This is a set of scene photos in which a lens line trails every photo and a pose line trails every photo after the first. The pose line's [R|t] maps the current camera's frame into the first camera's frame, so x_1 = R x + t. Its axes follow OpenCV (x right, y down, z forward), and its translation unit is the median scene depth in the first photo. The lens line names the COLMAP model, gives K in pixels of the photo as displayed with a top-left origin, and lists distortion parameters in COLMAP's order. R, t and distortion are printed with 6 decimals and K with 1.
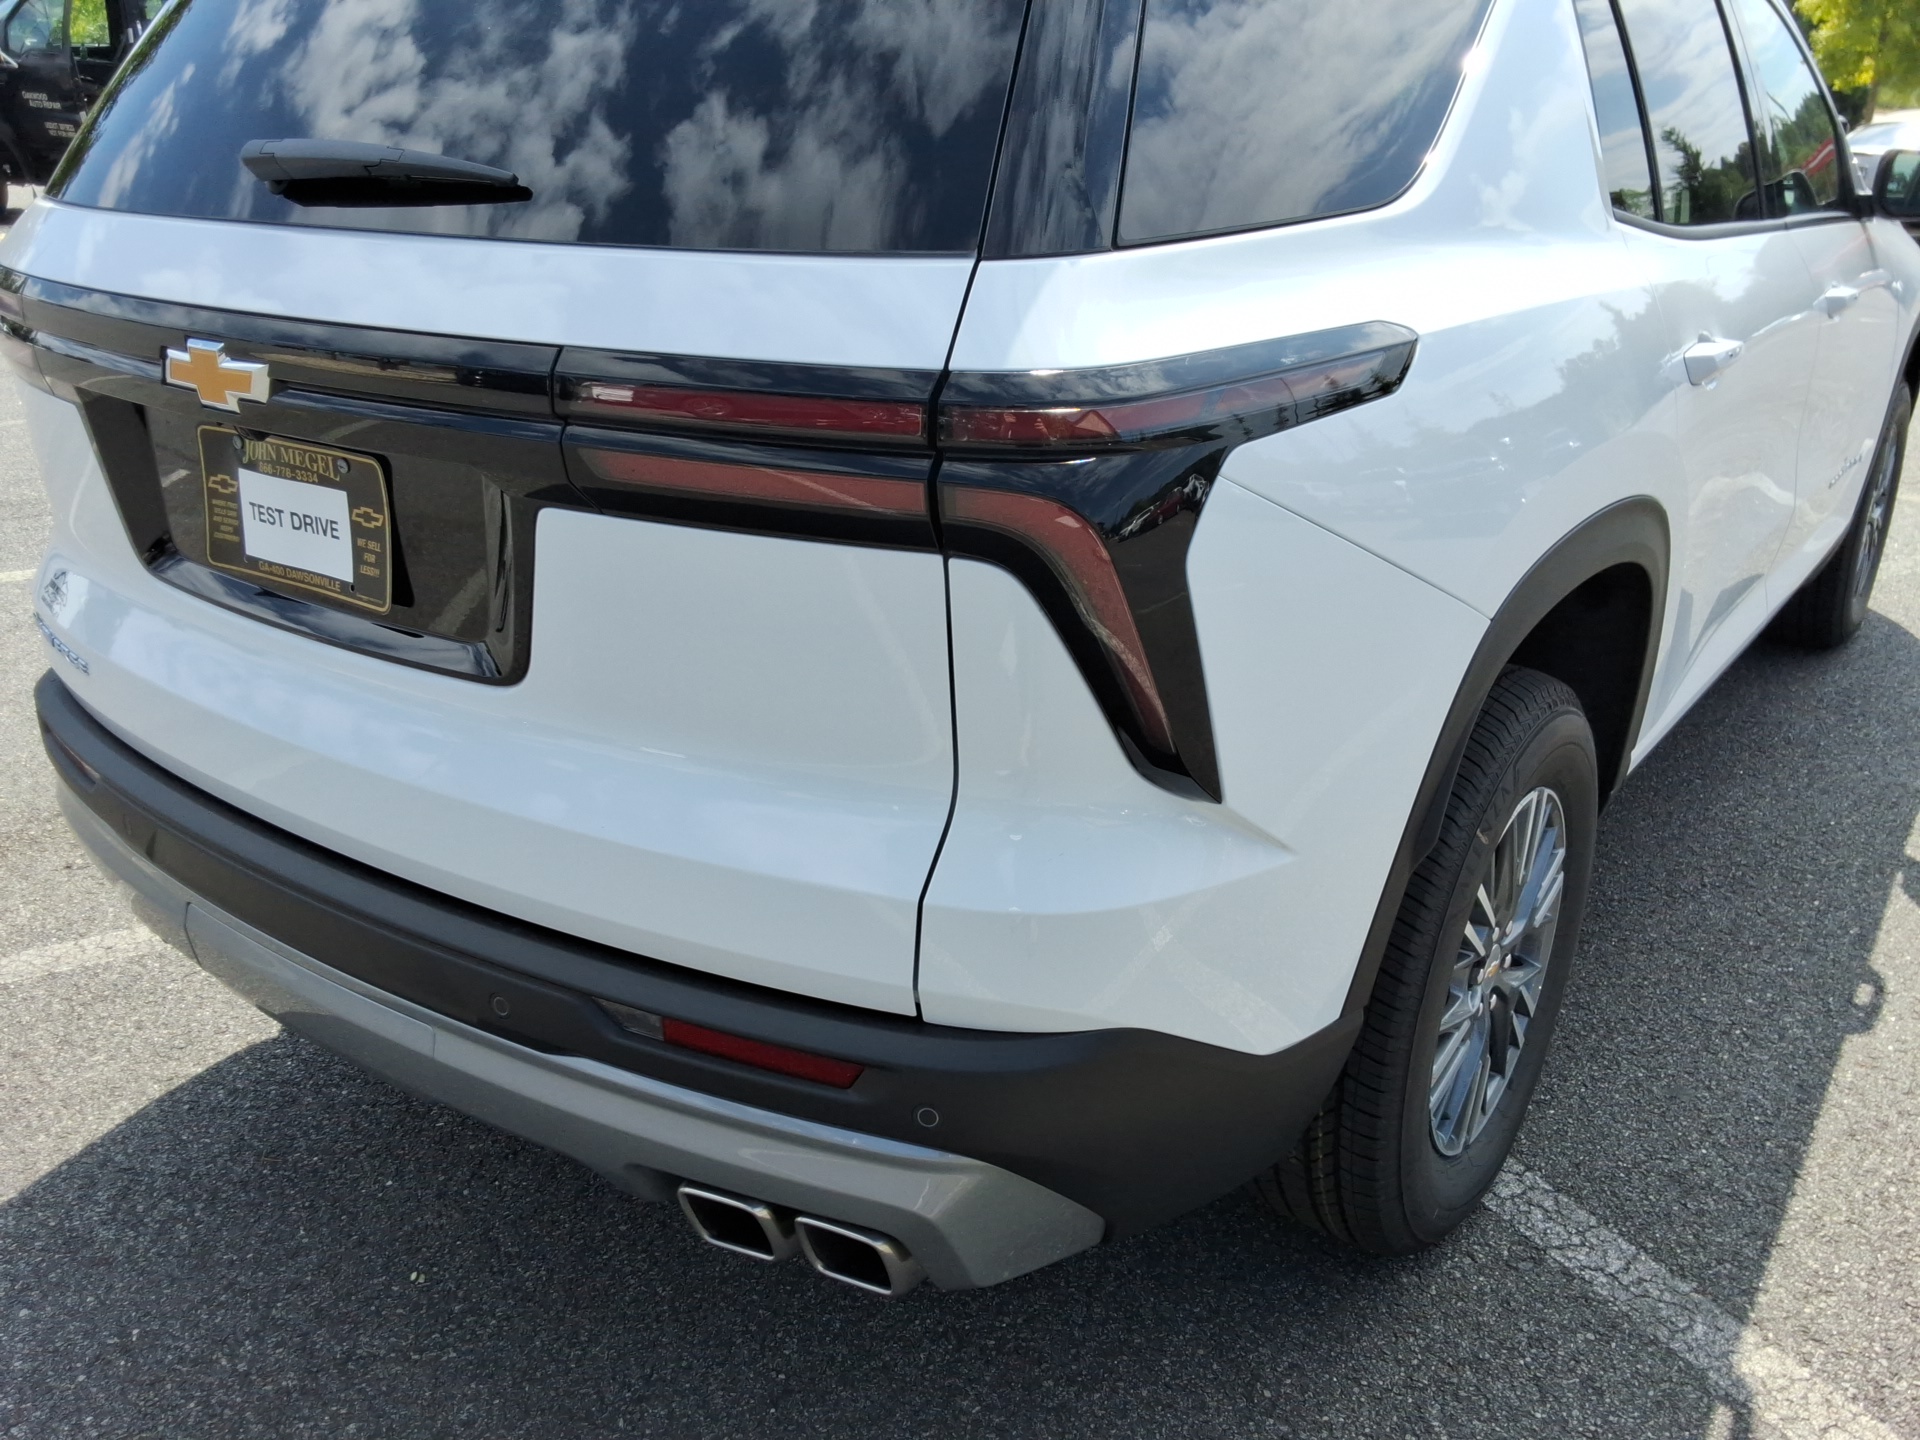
lens RADIAL K [[1548.1, 0, 970.0], [0, 1548.1, 727.3], [0, 0, 1]] dist [0.118398, -0.187852]
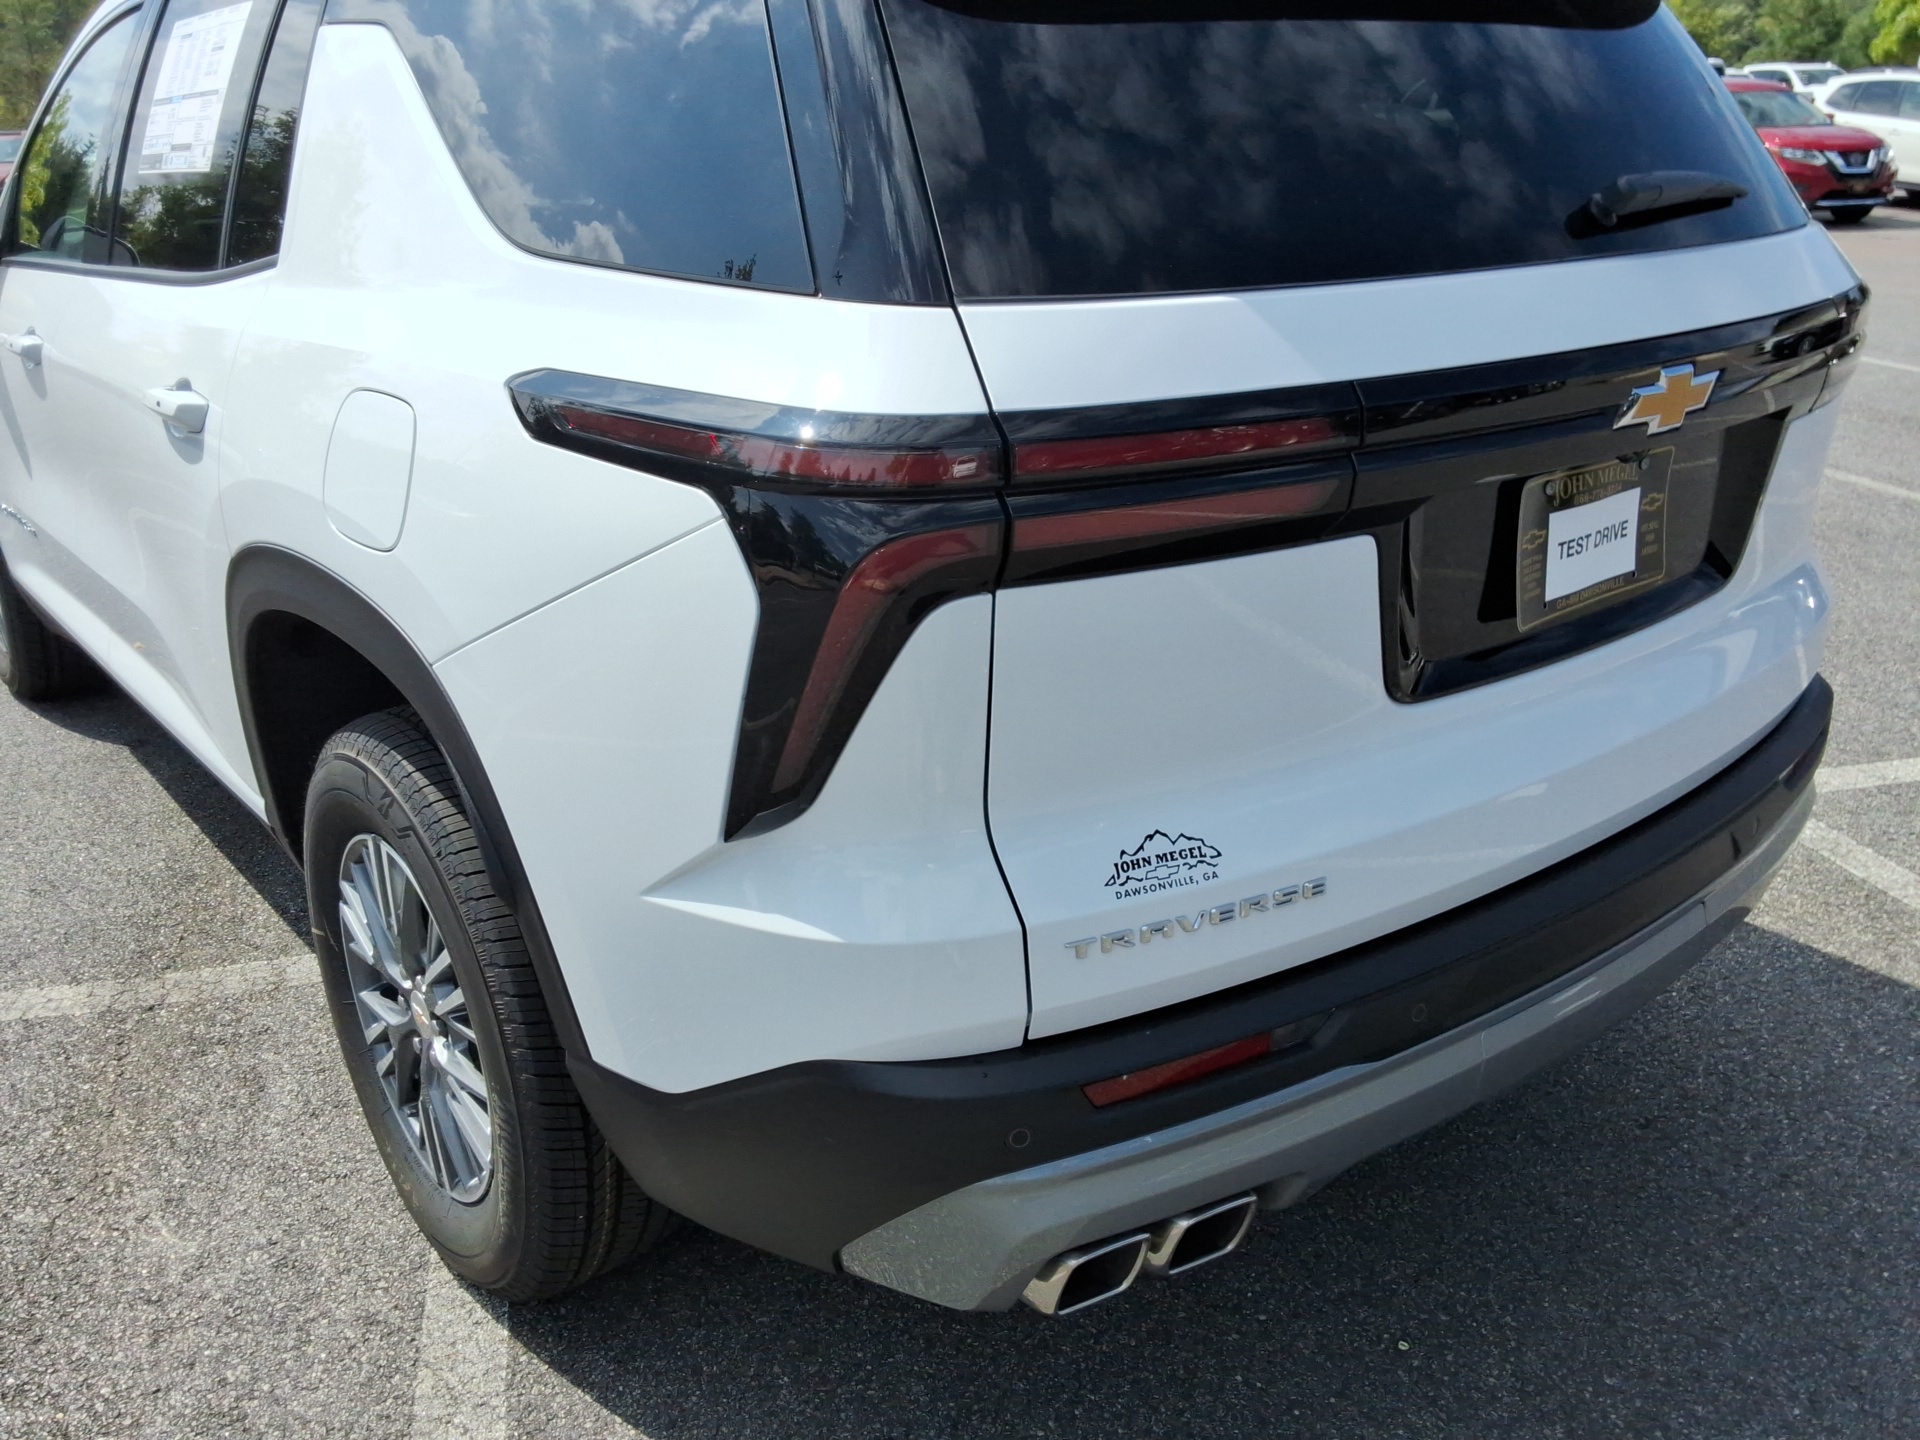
lens RADIAL K [[1548.1, 0, 976.2], [0, 1548.1, 738.0], [0, 0, 1]] dist [0.118398, -0.187852]
pose [[0.249048, -0.359284, 0.899383, -1.440832], [0.370086, 0.893474, 0.254443, -0.409133], [-0.894992, 0.269480, 0.355484, 0.981699]]
